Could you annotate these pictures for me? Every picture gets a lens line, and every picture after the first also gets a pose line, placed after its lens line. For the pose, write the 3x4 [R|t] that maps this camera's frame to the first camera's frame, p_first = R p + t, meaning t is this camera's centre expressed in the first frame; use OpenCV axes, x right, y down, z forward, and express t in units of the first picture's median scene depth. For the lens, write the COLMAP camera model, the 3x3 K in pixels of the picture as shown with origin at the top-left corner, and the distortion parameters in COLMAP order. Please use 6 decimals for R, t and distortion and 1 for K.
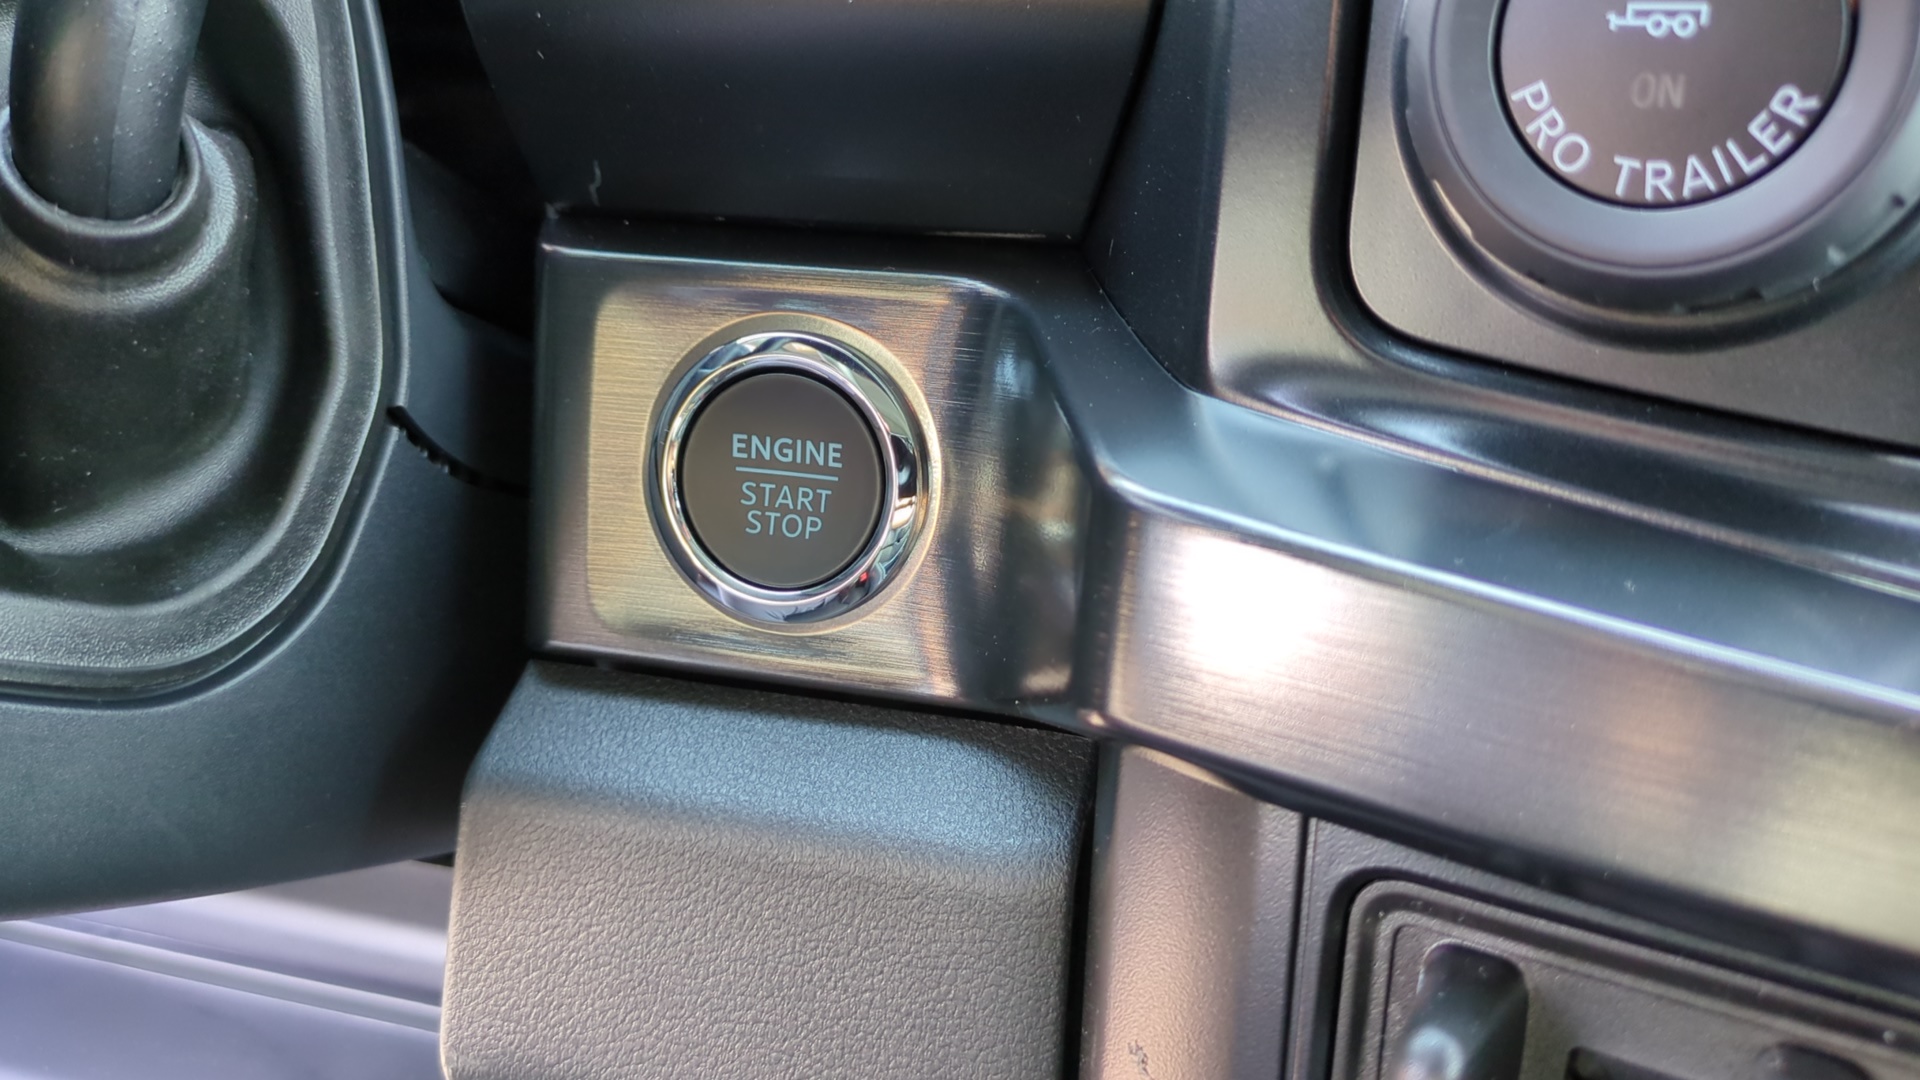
lens RADIAL K [[1675.2, 0, 957.0], [0, 1675.2, 539.6], [0, 0, 1]] dist [0.064454, -0.074888]
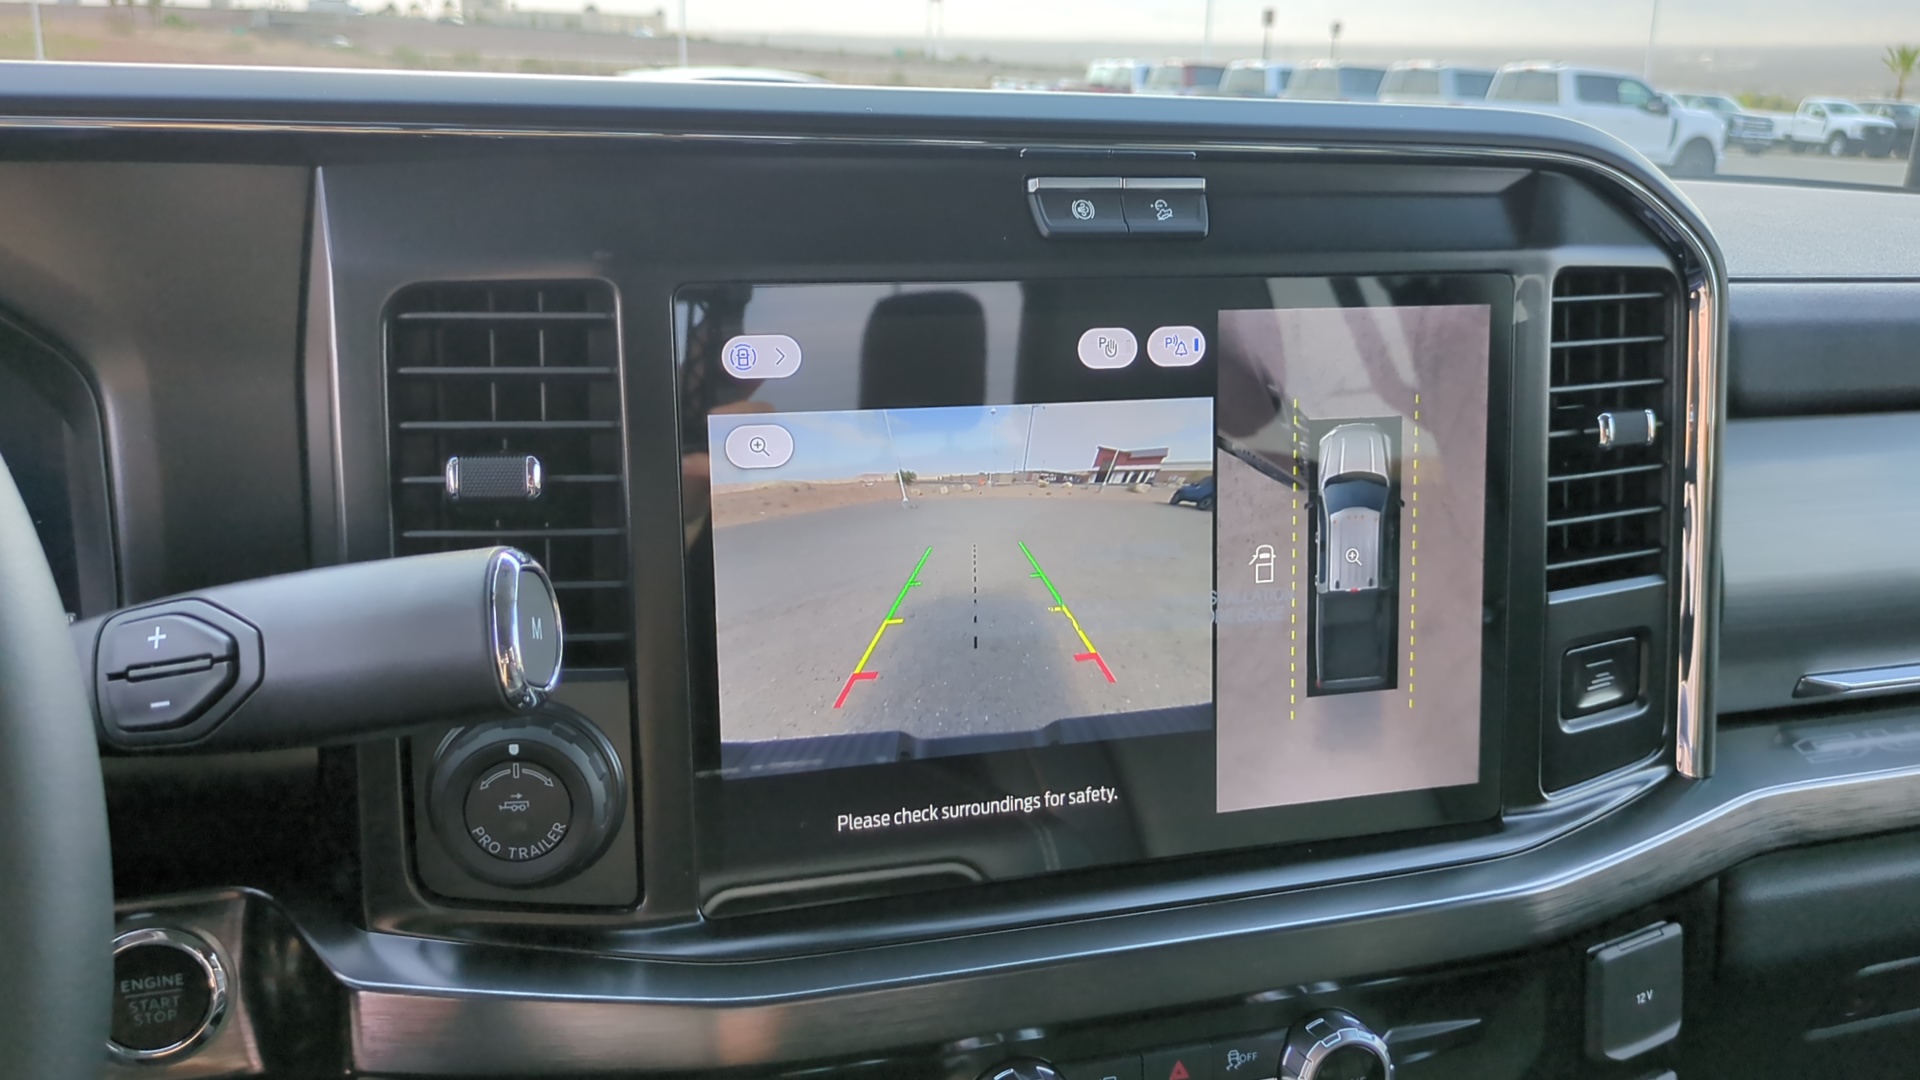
lens RADIAL K [[1675.2, 0, 977.0], [0, 1675.2, 543.8], [0, 0, 1]] dist [0.064454, -0.074888]
pose [[0.804223, -0.149065, 0.575331, -0.604117], [0.169495, 0.985360, 0.018374, -0.675084], [-0.569647, 0.082738, 0.817714, -2.025672]]
